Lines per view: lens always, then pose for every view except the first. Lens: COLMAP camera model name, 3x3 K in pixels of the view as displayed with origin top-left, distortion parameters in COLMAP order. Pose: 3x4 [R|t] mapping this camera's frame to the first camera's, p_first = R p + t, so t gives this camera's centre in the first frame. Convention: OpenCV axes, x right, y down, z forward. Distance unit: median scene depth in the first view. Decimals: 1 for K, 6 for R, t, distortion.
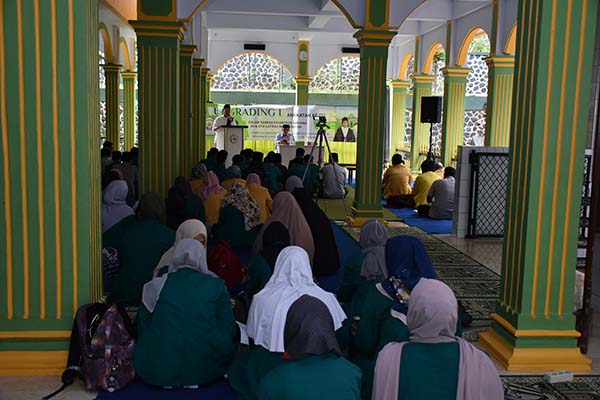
lens RADIAL K [[664.3, 0, 298.4], [0, 664.3, 203.7], [0, 0, 1]] dist [0.045245, 0.000000]
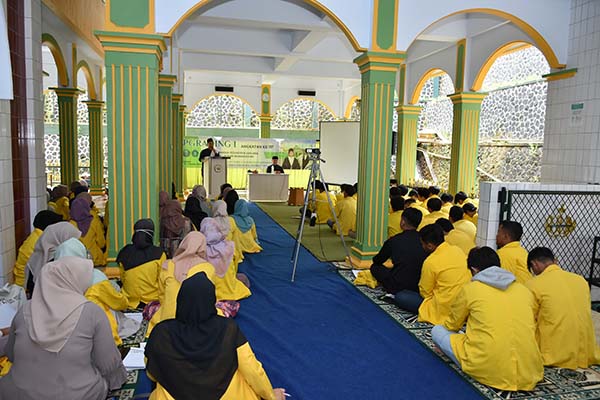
lens RADIAL K [[457.1, 0, 294.7], [0, 457.1, 201.3], [0, 0, 1]] dist [-0.000117, -0.016365]
pose [[0.993746, -0.012666, 0.110943, -0.051220], [0.014281, 0.999803, -0.013776, -0.038175], [-0.110746, 0.015274, 0.993731, 0.285760]]
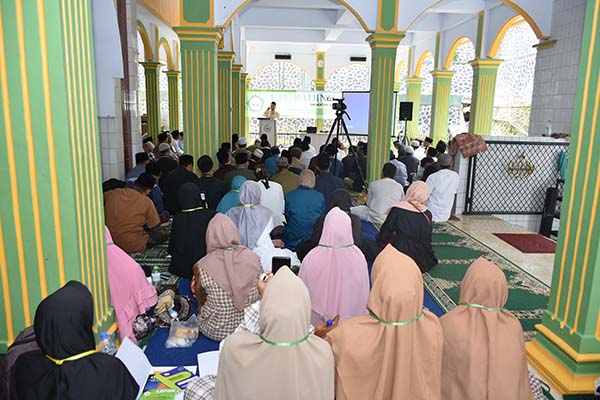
lens RADIAL K [[457.1, 0, 302.7], [0, 457.1, 210.0], [0, 0, 1]] dist [-0.000117, -0.016365]
pose [[0.999637, -0.000533, -0.026946, -0.004976], [0.002718, 0.996702, 0.081106, -0.014524], [0.026814, -0.081150, 0.996341, 0.129785]]
